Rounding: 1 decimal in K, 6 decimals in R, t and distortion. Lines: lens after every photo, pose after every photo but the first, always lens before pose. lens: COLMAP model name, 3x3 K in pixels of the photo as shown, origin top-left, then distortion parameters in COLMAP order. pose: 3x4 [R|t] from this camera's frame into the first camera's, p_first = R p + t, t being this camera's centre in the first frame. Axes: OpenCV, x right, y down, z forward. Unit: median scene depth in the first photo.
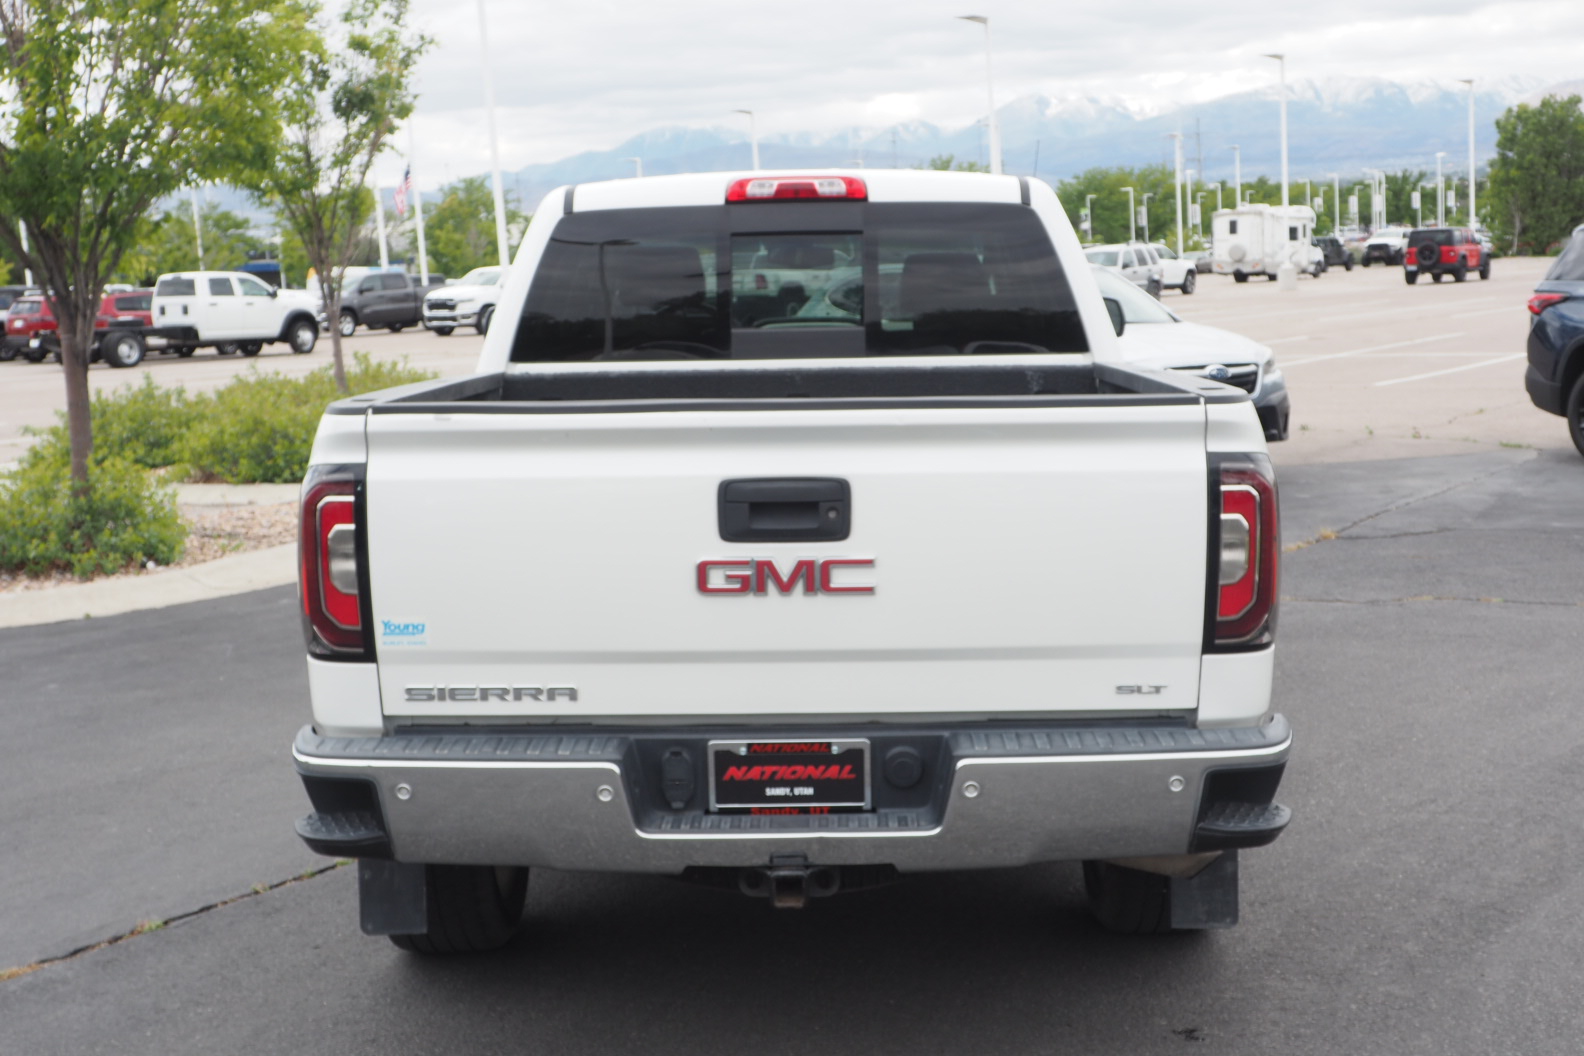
lens RADIAL K [[1661.2, 0, 790.2], [0, 1661.2, 530.4], [0, 0, 1]] dist [-0.006467, -0.000784]
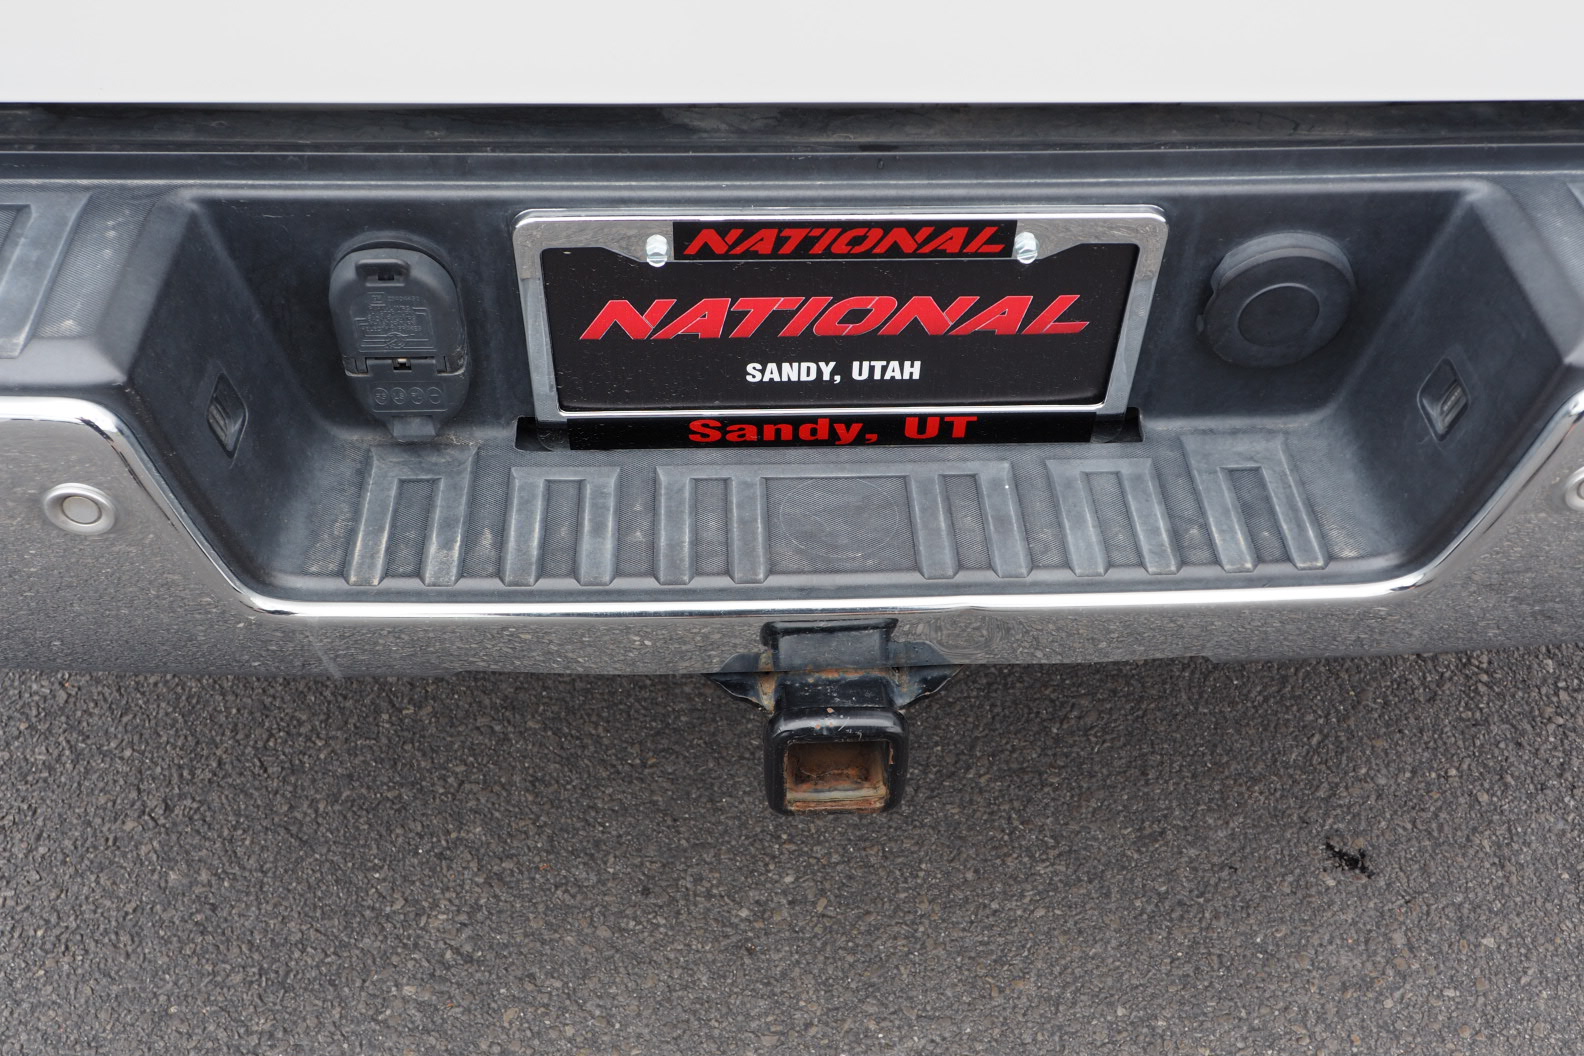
lens RADIAL K [[1737.0, 0, 788.1], [0, 1737.0, 527.8], [0, 0, 1]] dist [0.006207, 0.005801]
pose [[0.998183, -0.014056, 0.058586, -0.024640], [-0.023943, 0.799777, 0.599819, 0.009868], [-0.055287, -0.600132, 0.797988, 0.765535]]
